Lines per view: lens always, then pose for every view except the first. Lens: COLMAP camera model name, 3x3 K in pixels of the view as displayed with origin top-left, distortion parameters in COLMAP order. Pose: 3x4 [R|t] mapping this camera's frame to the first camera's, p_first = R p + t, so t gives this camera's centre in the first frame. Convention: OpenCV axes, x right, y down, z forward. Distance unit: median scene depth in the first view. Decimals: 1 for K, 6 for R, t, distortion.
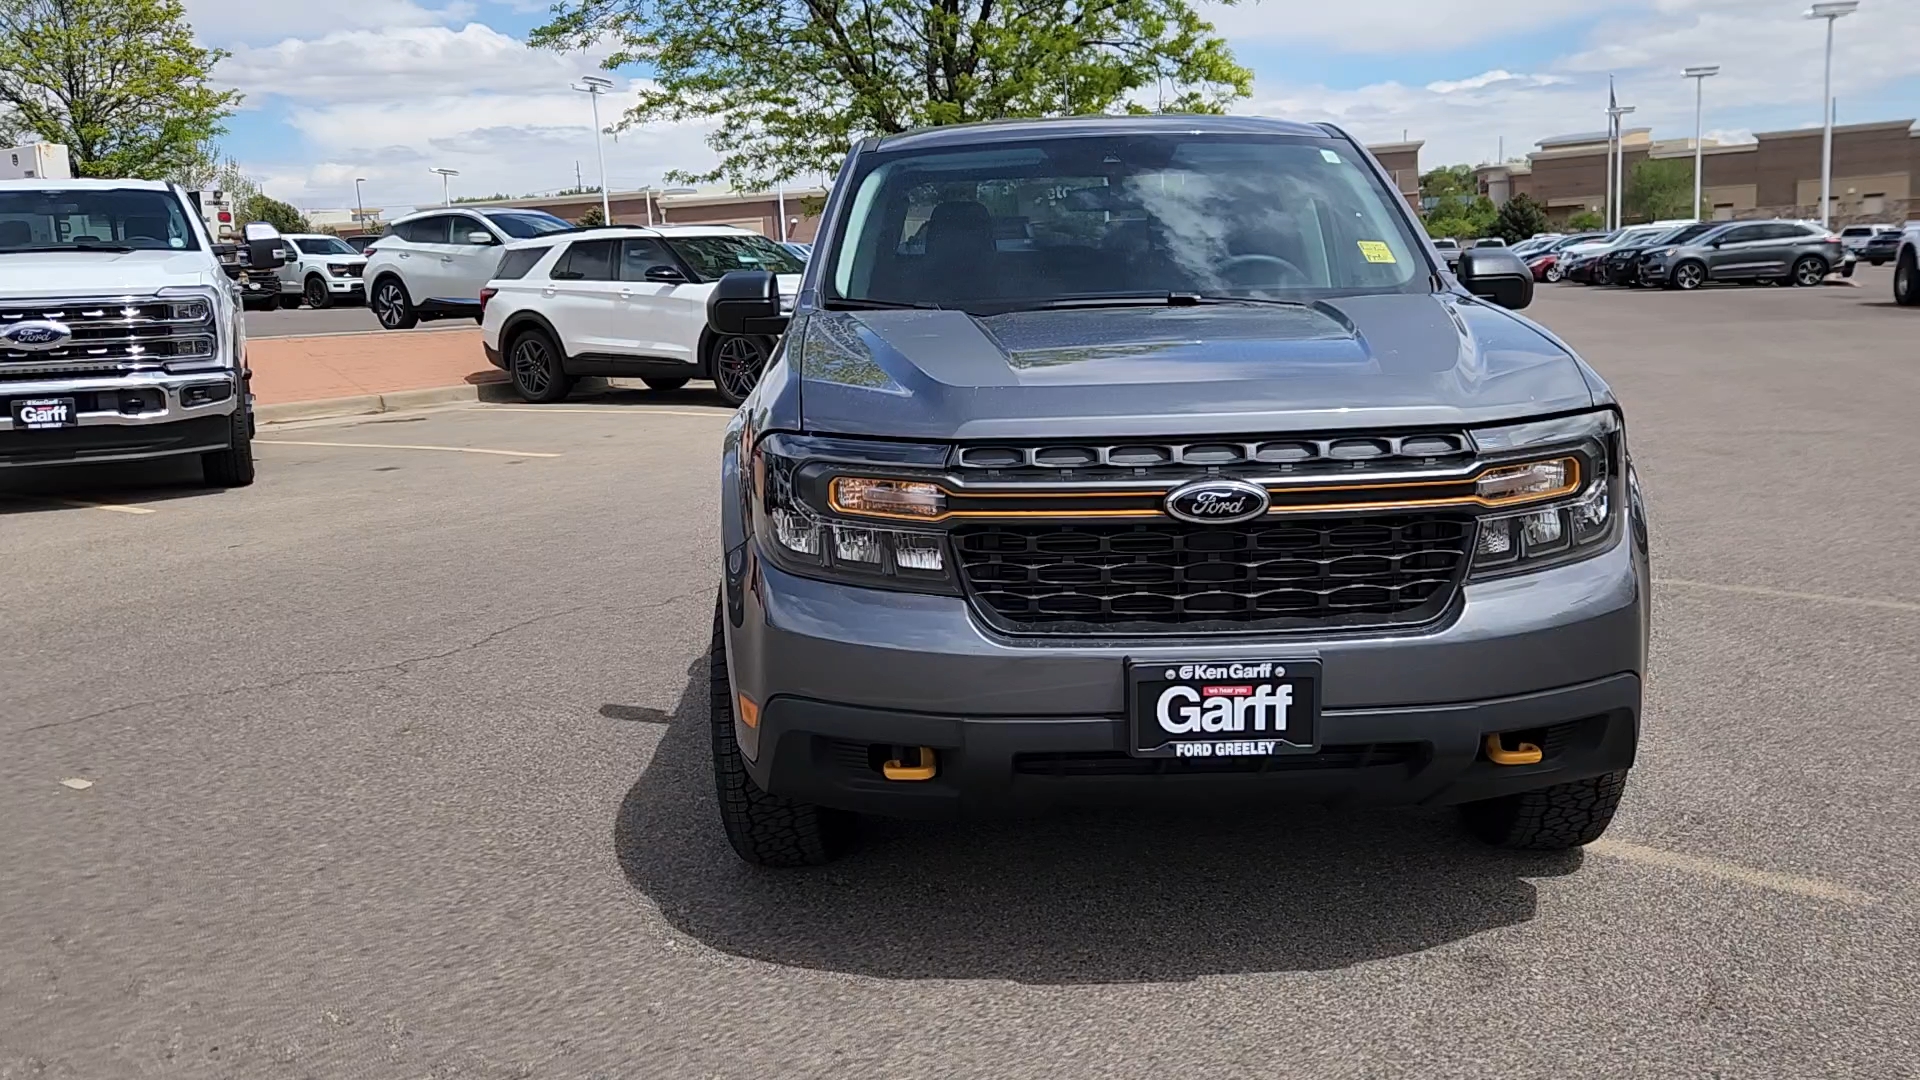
lens RADIAL K [[1626.4, 0, 949.7], [0, 1626.4, 549.4], [0, 0, 1]] dist [0.040218, -0.034999]
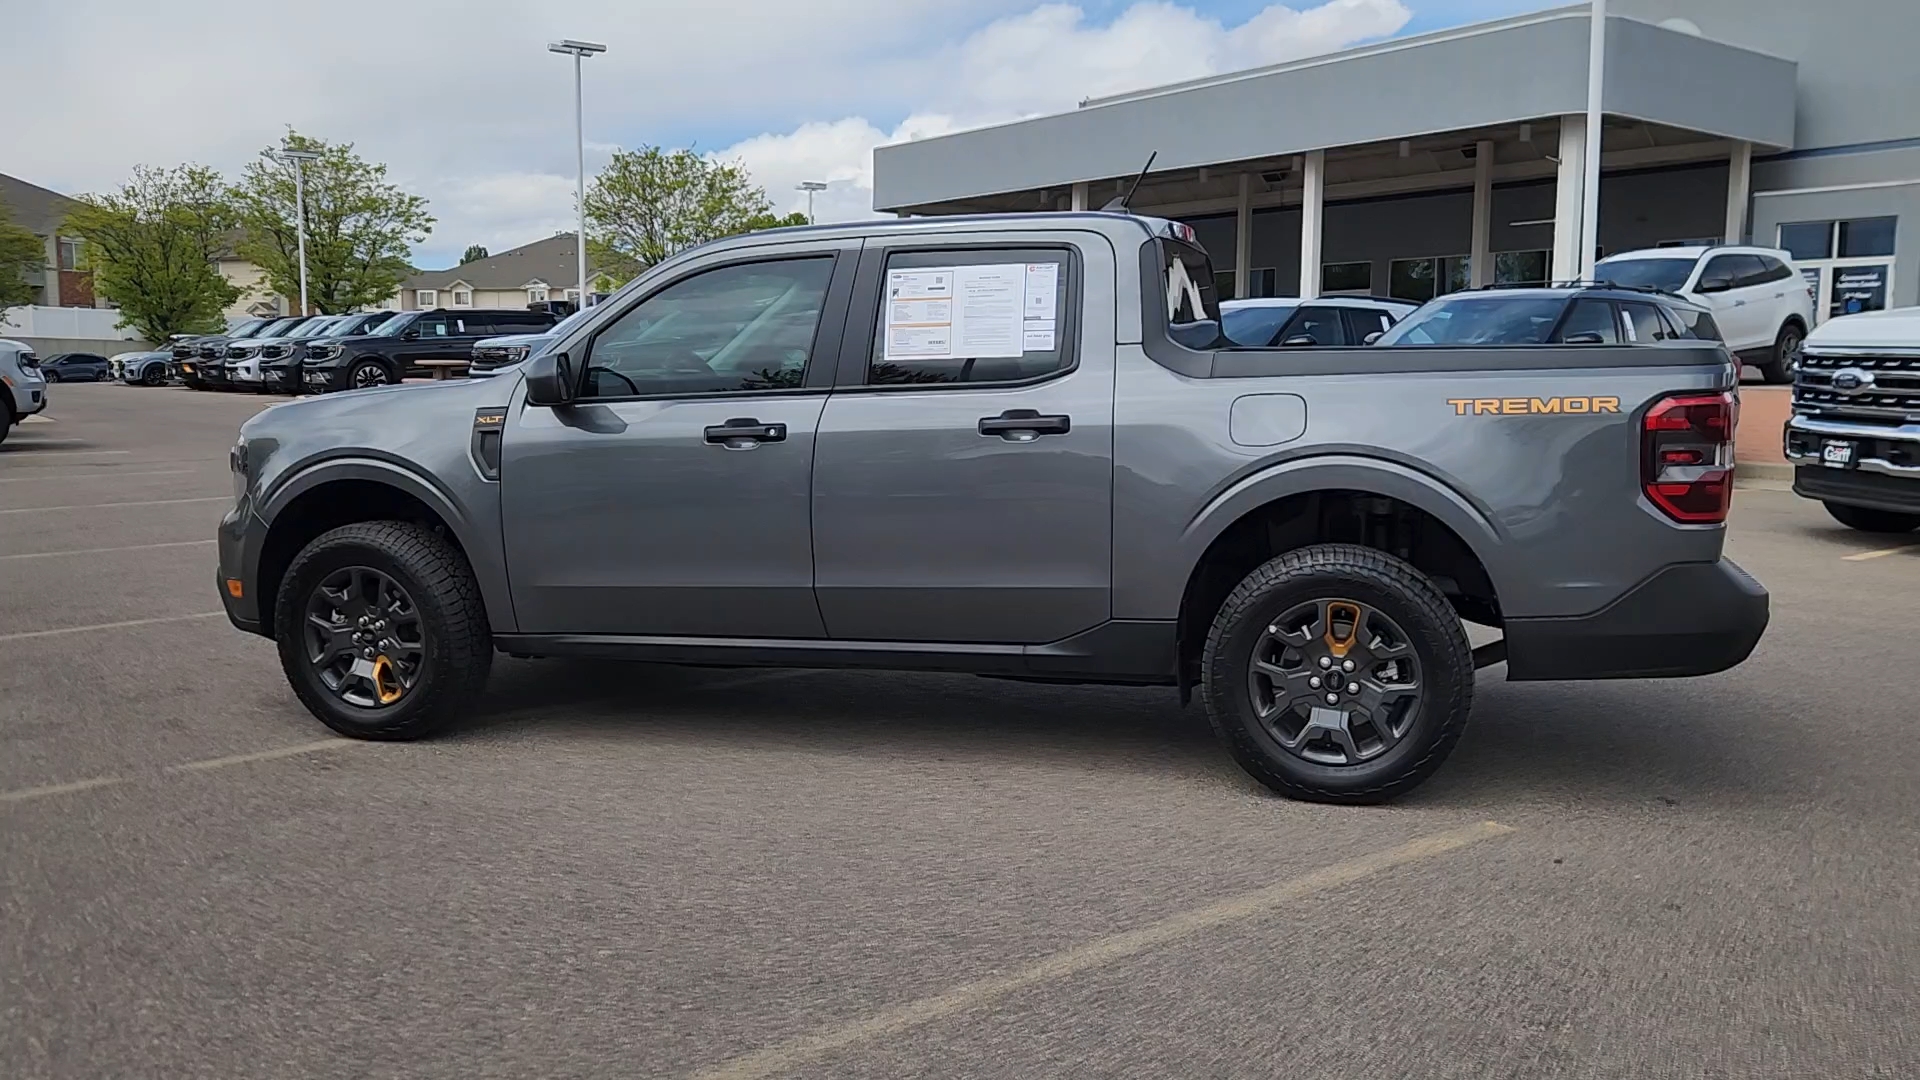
lens RADIAL K [[1626.4, 0, 952.7], [0, 1626.4, 553.8], [0, 0, 1]] dist [0.040218, -0.034999]
pose [[-0.269590, 0.159528, -0.949670, 1.819953], [-0.157894, 0.965513, 0.207012, -0.430992], [0.949942, 0.205756, -0.235104, 2.047312]]
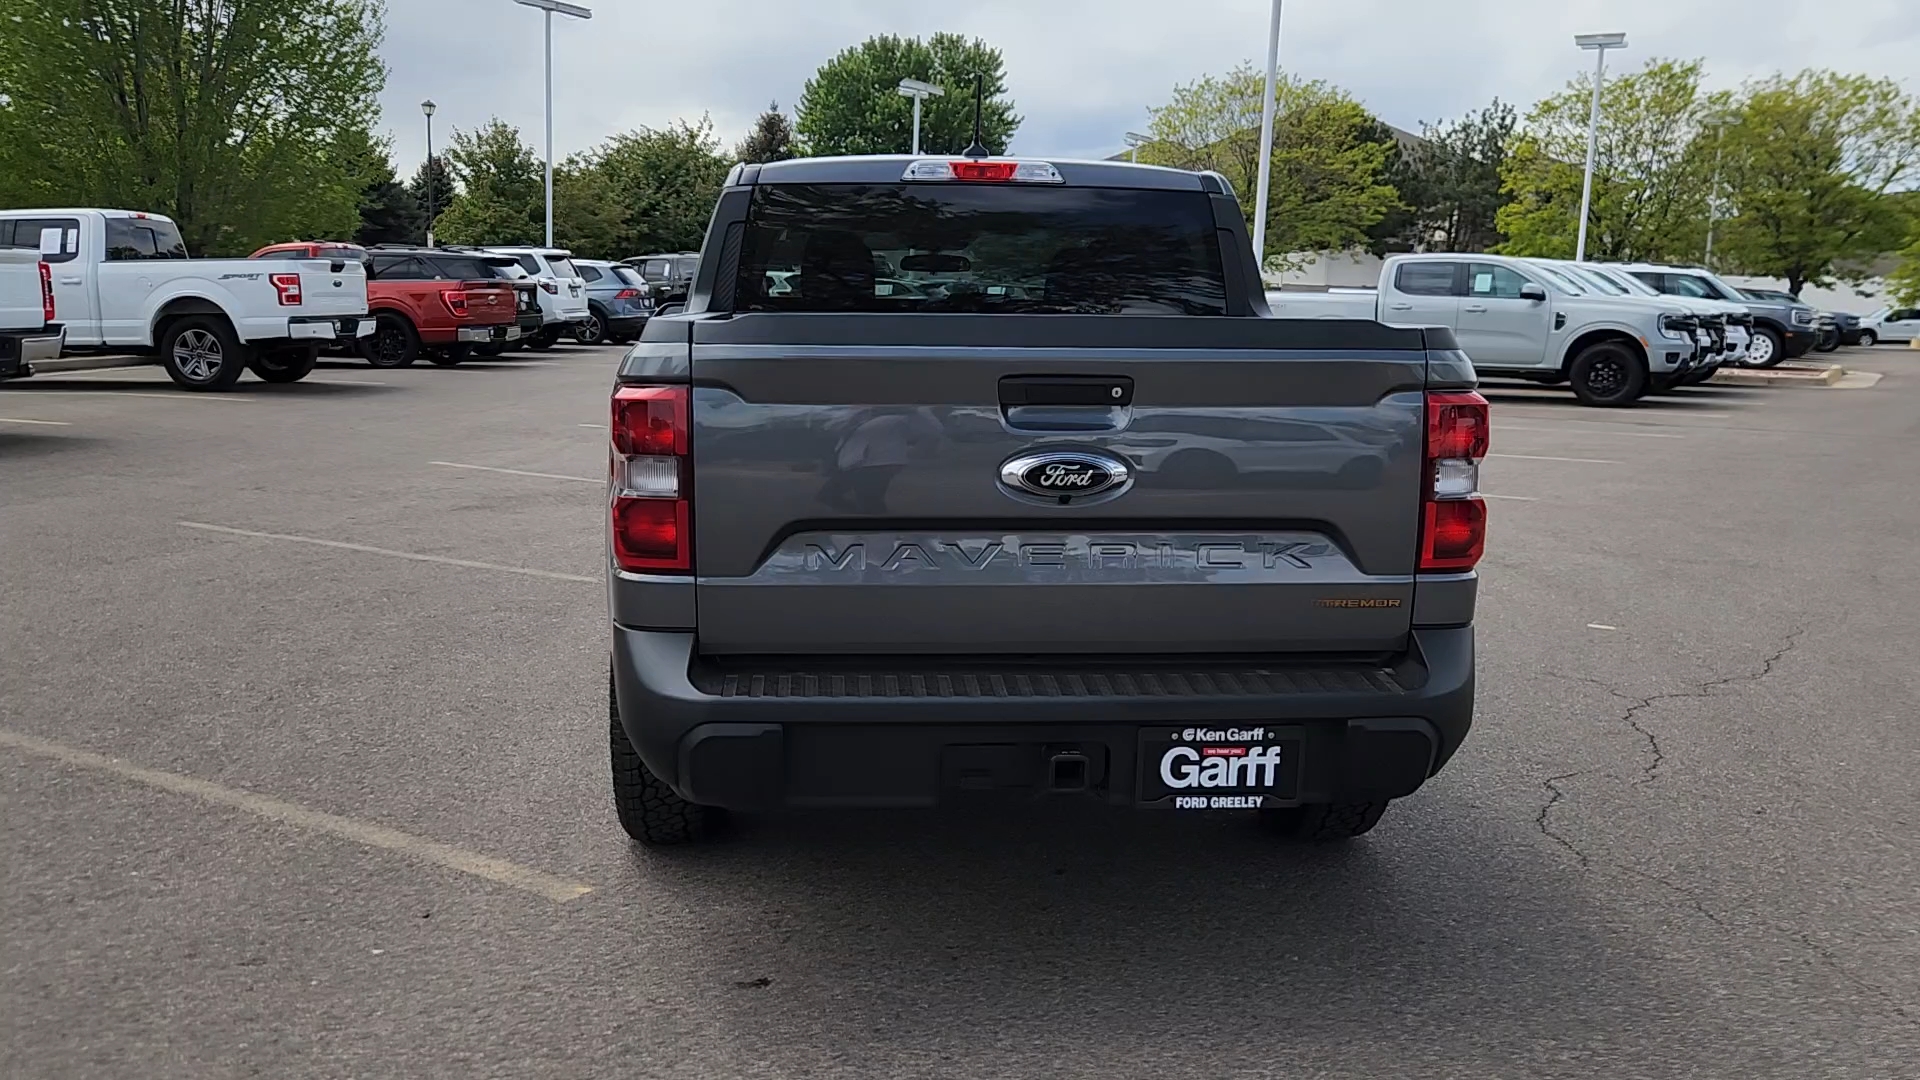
lens RADIAL K [[1626.4, 0, 945.8], [0, 1626.4, 551.6], [0, 0, 1]] dist [0.040218, -0.034999]
pose [[-0.997153, 0.027308, -0.070292, 0.267117], [0.002404, 0.943167, 0.332309, -0.592513], [0.075372, 0.331194, -0.940547, 3.192071]]
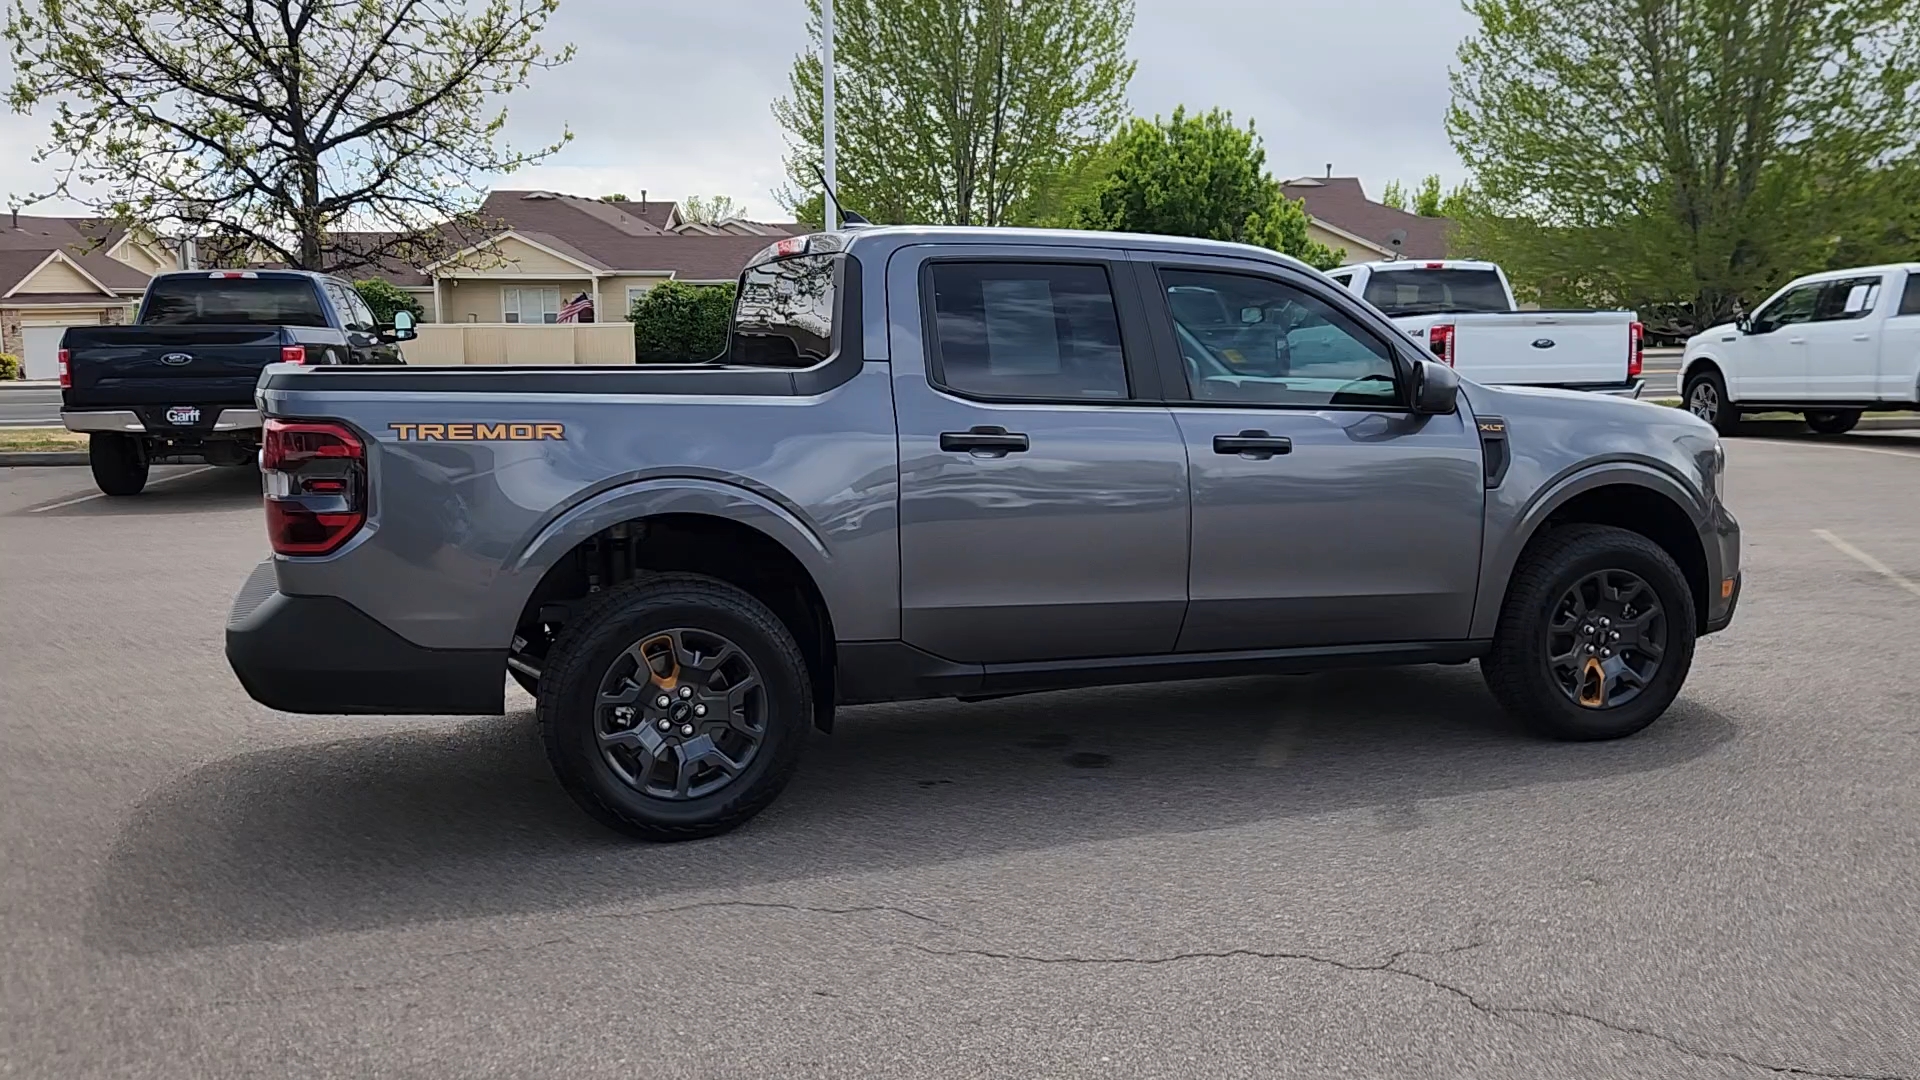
lens RADIAL K [[1626.4, 0, 945.8], [0, 1626.4, 538.8], [0, 0, 1]] dist [0.040218, -0.034999]
pose [[-0.333163, -0.083919, 0.939127, -1.477499], [0.183354, 0.971250, 0.151836, -0.376489], [-0.924870, 0.222779, -0.308198, 2.238868]]
